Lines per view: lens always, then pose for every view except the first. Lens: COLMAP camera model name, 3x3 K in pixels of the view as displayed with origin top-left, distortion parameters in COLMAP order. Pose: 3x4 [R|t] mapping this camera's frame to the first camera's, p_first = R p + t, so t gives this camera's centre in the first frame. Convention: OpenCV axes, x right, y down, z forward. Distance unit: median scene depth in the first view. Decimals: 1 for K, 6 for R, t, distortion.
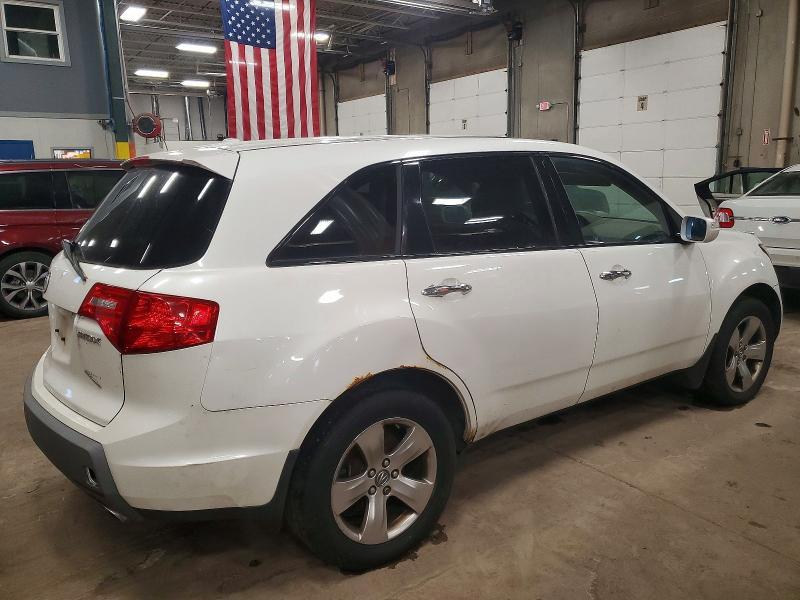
lens RADIAL K [[620.4, 0, 390.8], [0, 620.4, 297.4], [0, 0, 1]] dist [0.042721, 0.004168]
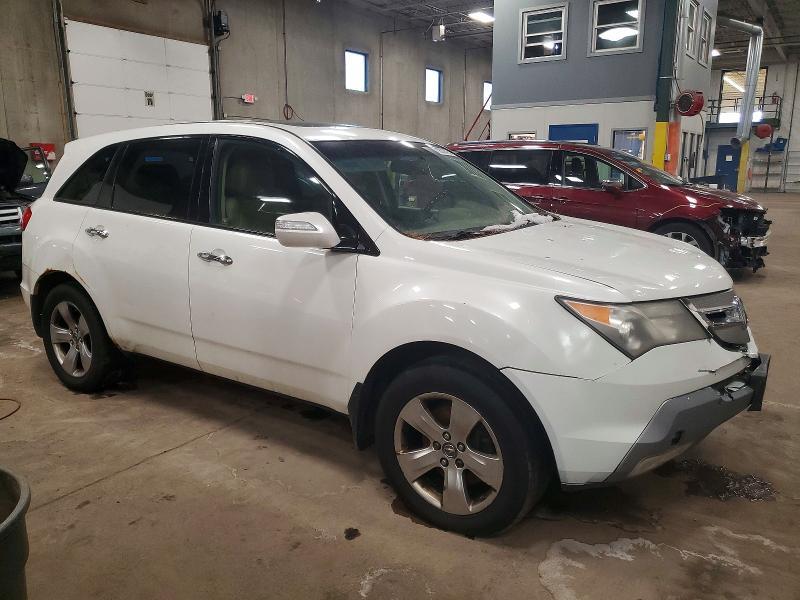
lens RADIAL K [[620.4, 0, 390.8], [0, 620.4, 297.4], [0, 0, 1]] dist [0.042721, 0.004168]
pose [[0.332201, 0.221590, -0.916810, 1.364868], [-0.191098, 0.967665, 0.164638, -0.190338], [0.923647, 0.120508, 0.363805, 0.897380]]
